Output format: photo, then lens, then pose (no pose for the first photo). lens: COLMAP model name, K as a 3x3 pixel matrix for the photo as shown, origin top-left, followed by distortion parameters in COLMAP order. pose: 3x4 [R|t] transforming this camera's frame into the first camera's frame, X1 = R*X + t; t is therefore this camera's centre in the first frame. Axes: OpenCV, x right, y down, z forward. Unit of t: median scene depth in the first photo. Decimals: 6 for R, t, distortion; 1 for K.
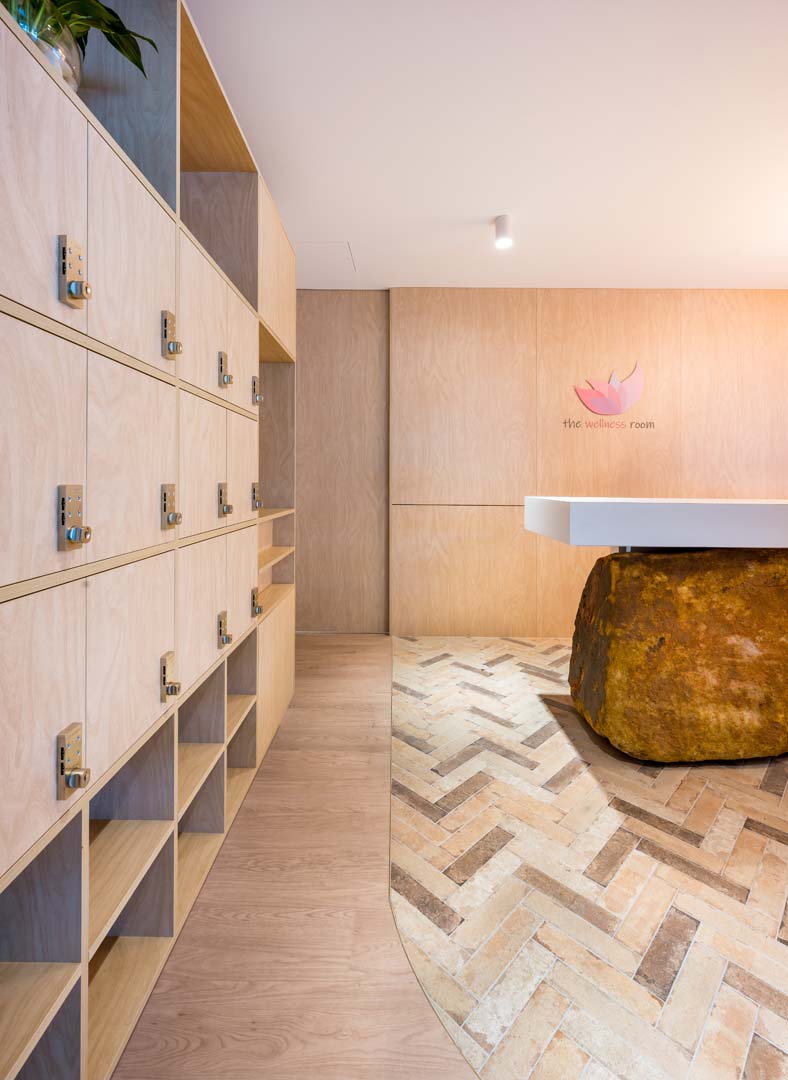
lens RADIAL K [[514.1, 0, 397.2], [0, 514.1, 471.4], [0, 0, 1]] dist [0.000118, -0.000198]
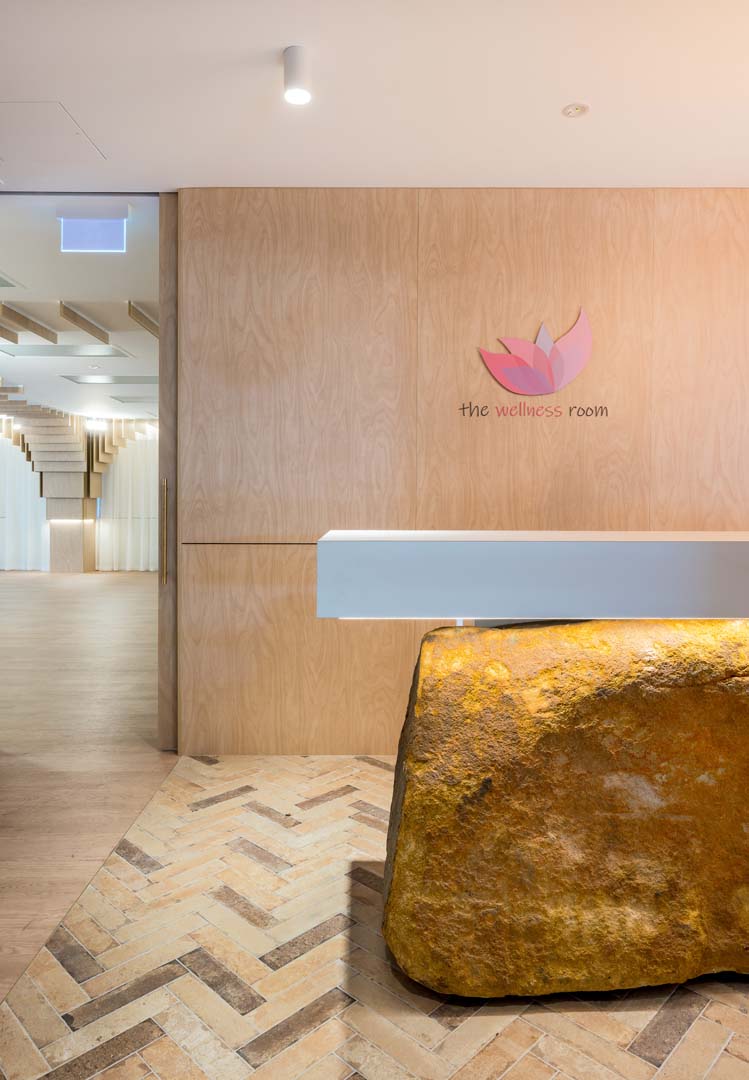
lens RADIAL K [[744.4, 0, 374.9], [0, 744.4, 514.4], [0, 0, 1]] dist [-0.004791, -0.003589]
pose [[0.999961, -0.007933, 0.003908, 0.368385], [0.007811, 0.999513, 0.030210, 0.007282], [-0.004145, -0.030178, 0.999536, 0.182202]]
